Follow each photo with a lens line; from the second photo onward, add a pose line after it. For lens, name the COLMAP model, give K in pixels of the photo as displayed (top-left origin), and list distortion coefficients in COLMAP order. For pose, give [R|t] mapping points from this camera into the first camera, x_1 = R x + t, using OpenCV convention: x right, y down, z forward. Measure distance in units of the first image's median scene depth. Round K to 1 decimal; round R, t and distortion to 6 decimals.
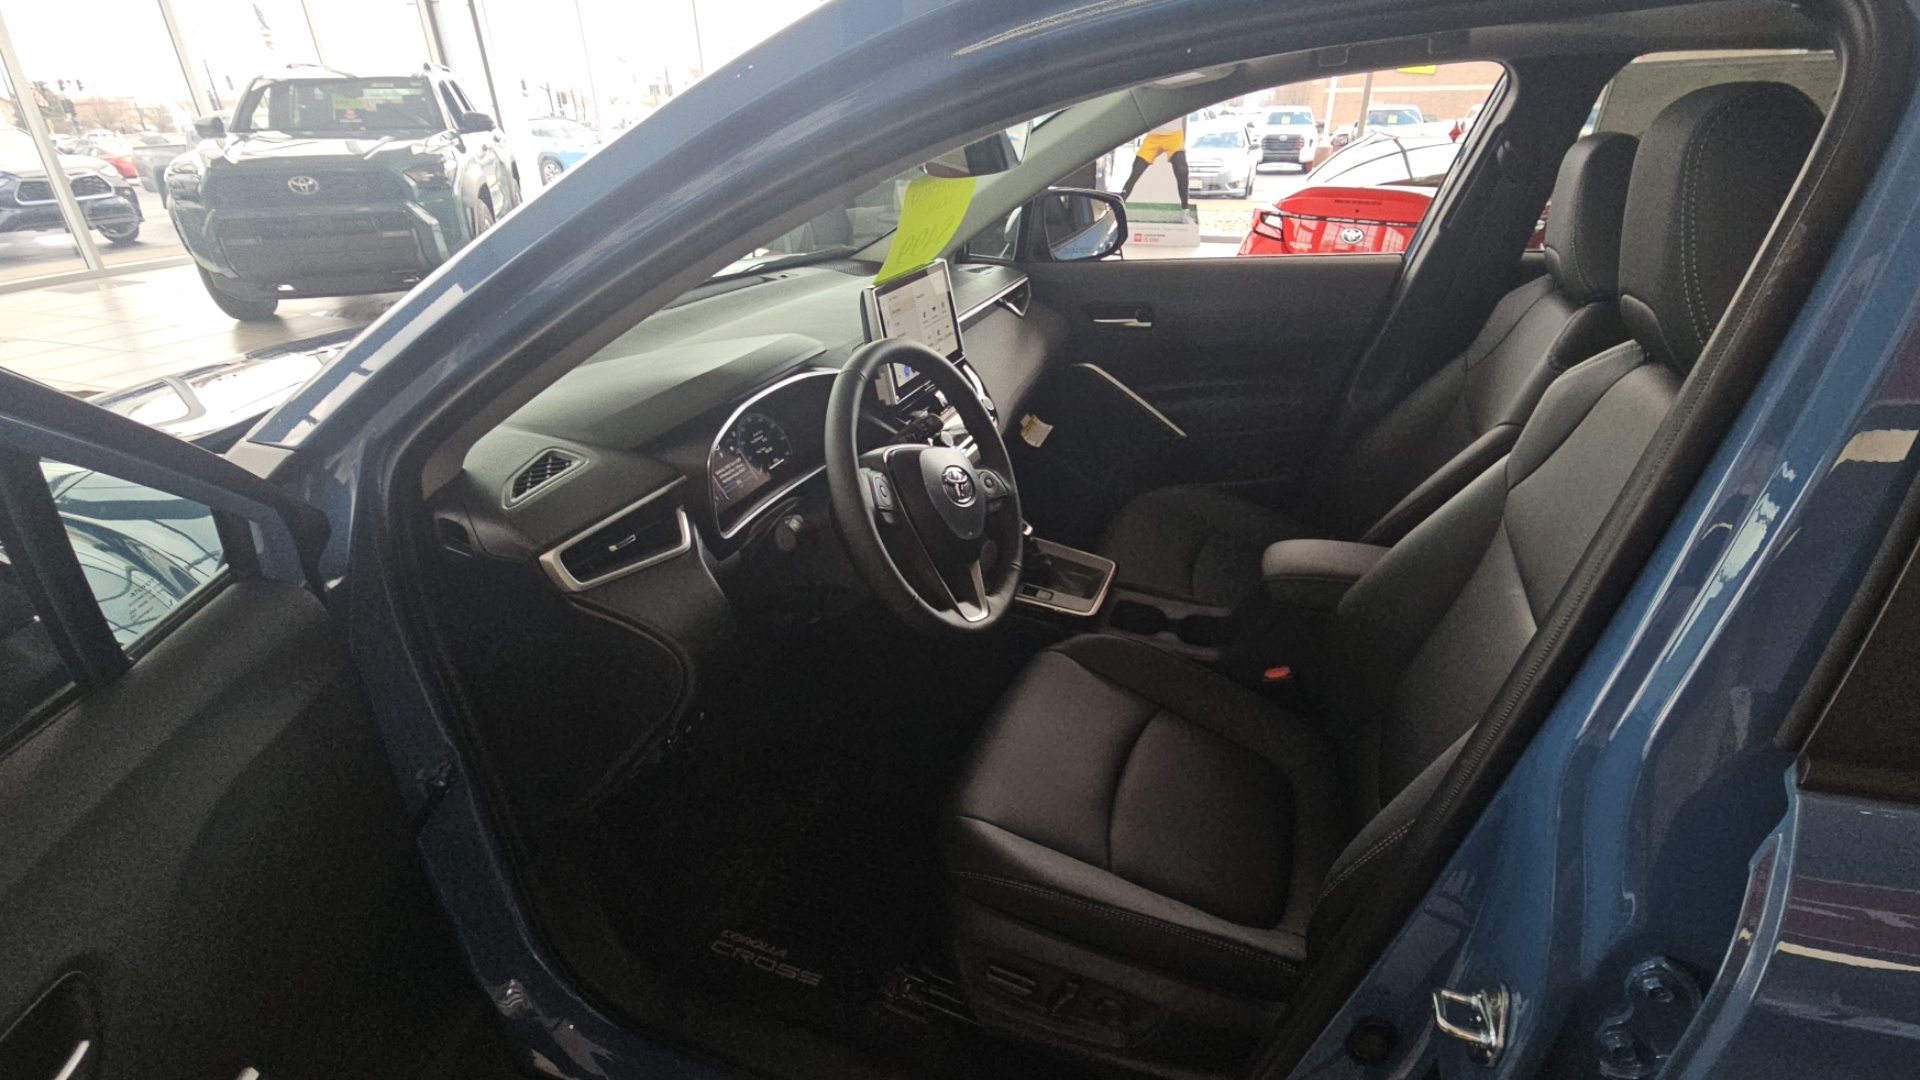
lens RADIAL K [[863.3, 0, 964.9], [0, 863.3, 539.4], [0, 0, 1]] dist [0.003174, -0.001244]
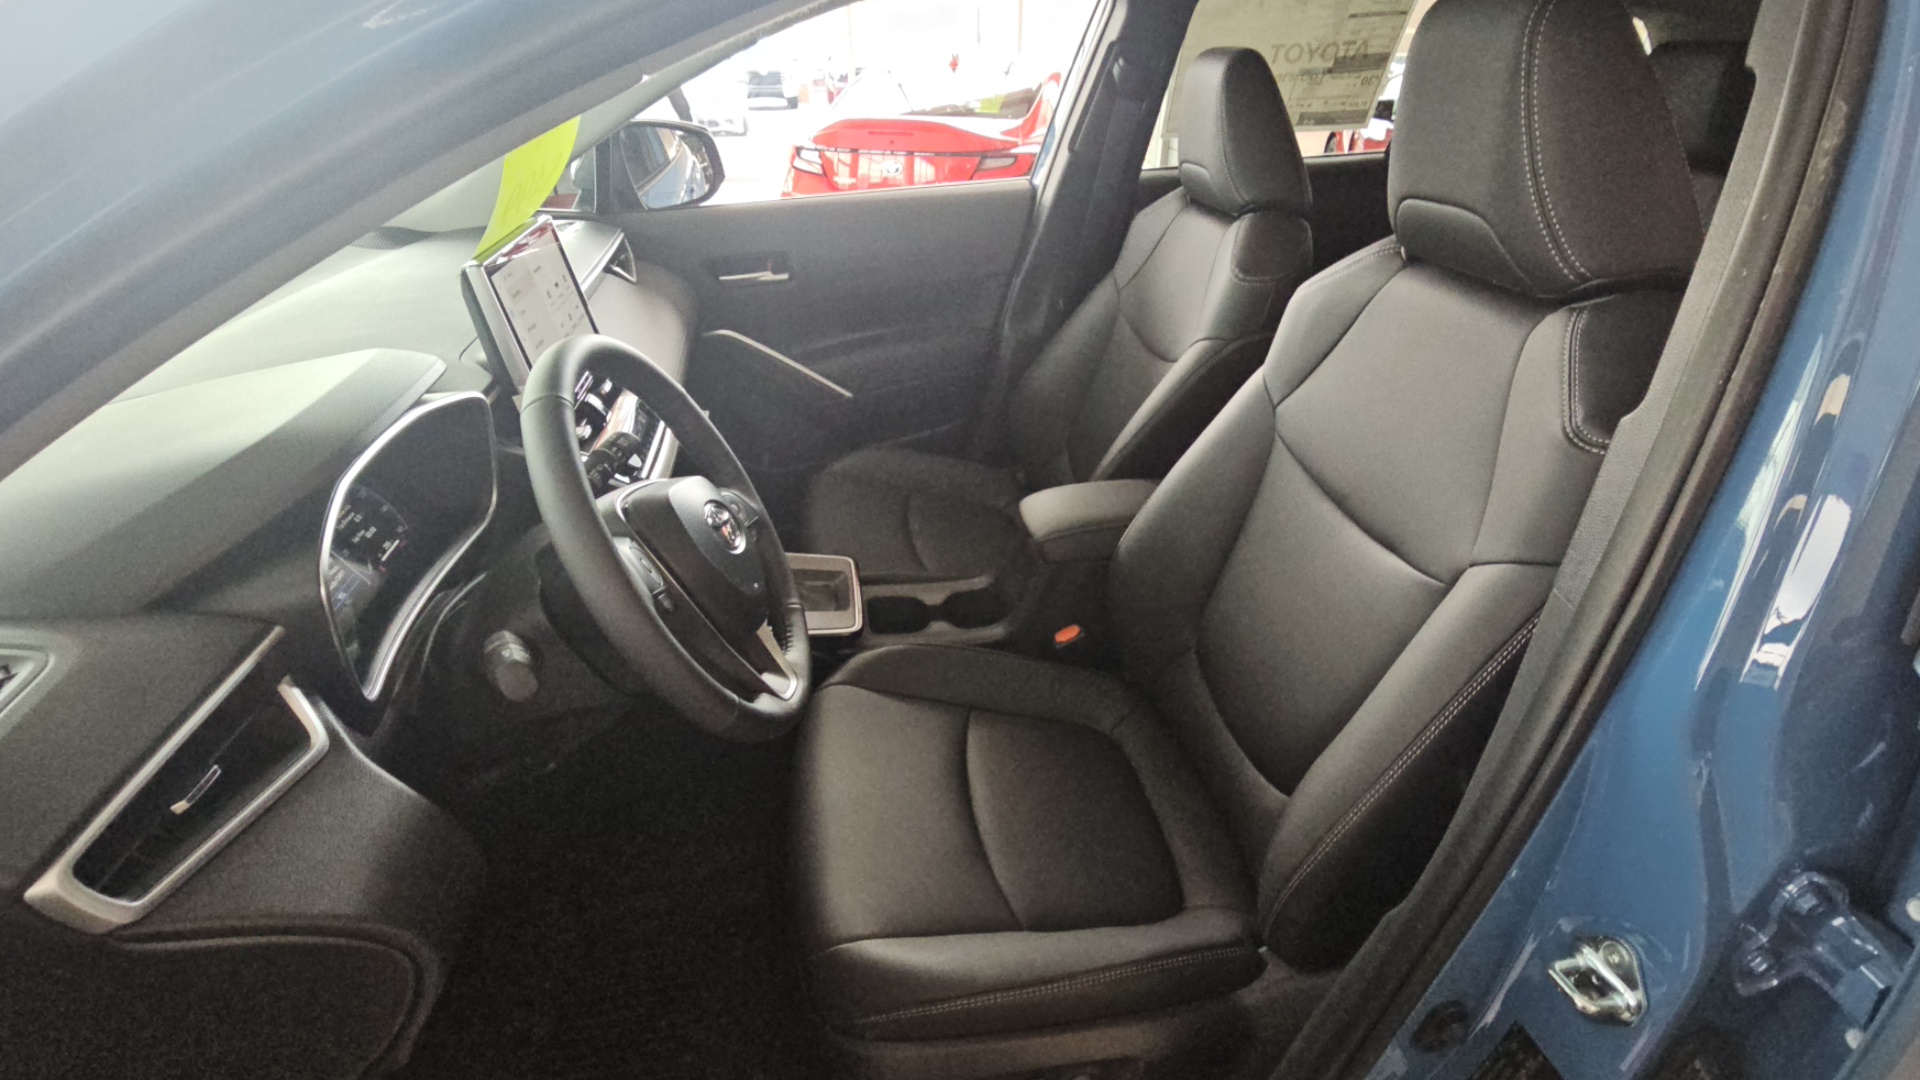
lens RADIAL K [[863.3, 0, 955.4], [0, 863.3, 536.4], [0, 0, 1]] dist [0.003174, -0.001244]
pose [[0.856924, -0.238476, 0.456958, -0.137769], [0.212697, 0.971137, 0.107947, -0.071823], [-0.469511, 0.004691, 0.882914, 0.210005]]
